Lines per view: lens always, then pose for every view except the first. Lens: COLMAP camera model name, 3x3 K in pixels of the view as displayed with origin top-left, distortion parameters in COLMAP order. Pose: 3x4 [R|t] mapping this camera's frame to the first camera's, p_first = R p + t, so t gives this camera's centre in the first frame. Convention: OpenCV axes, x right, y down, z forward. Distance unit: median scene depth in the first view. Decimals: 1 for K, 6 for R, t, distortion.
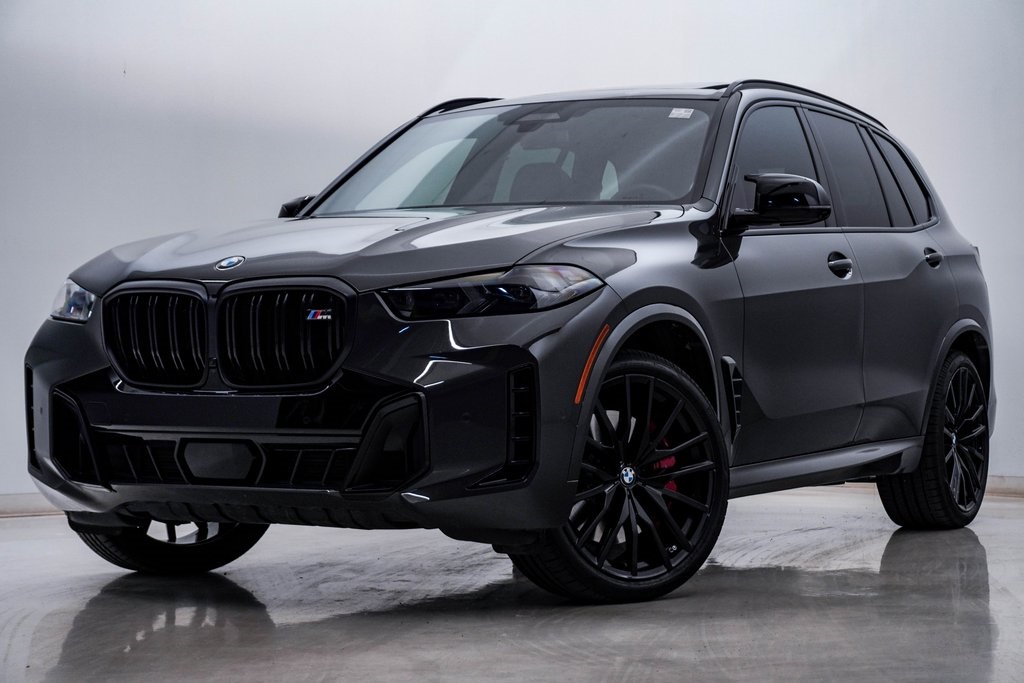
lens RADIAL K [[2156.0, 0, 517.0], [0, 2156.0, 340.4], [0, 0, 1]] dist [0.013938, 0.000000]
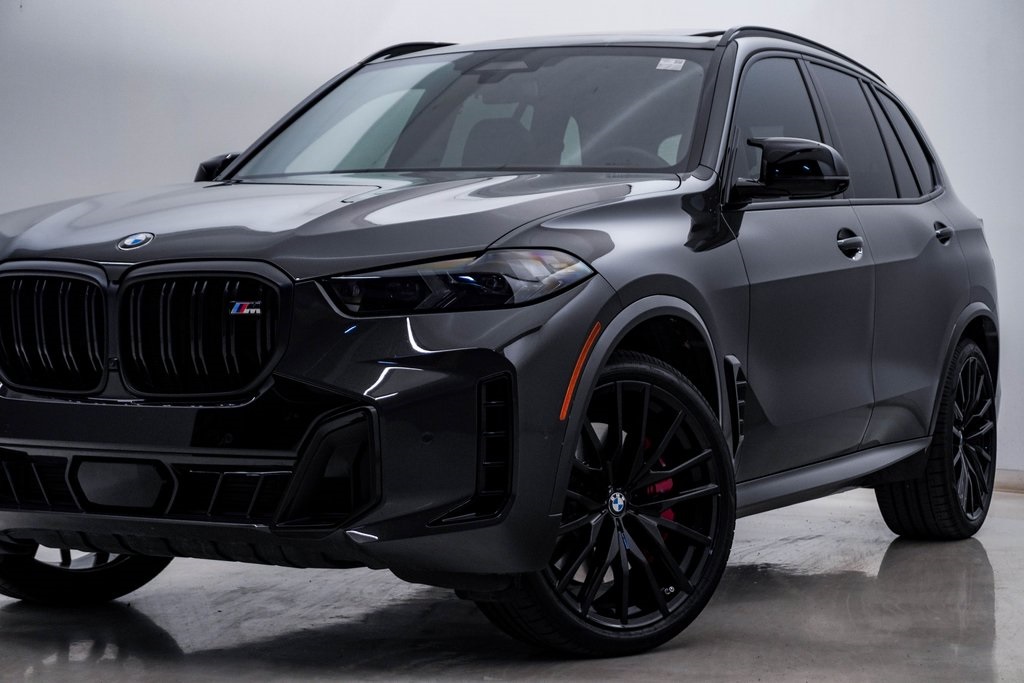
lens RADIAL K [[2156.0, 0, 514.1], [0, 2156.0, 339.2], [0, 0, 1]] dist [0.013938, 0.000000]
pose [[0.999237, 0.010498, 0.037632, -0.019870], [-0.011386, 0.999660, 0.023465, -0.018814], [-0.037373, -0.023875, 0.999016, 0.173885]]
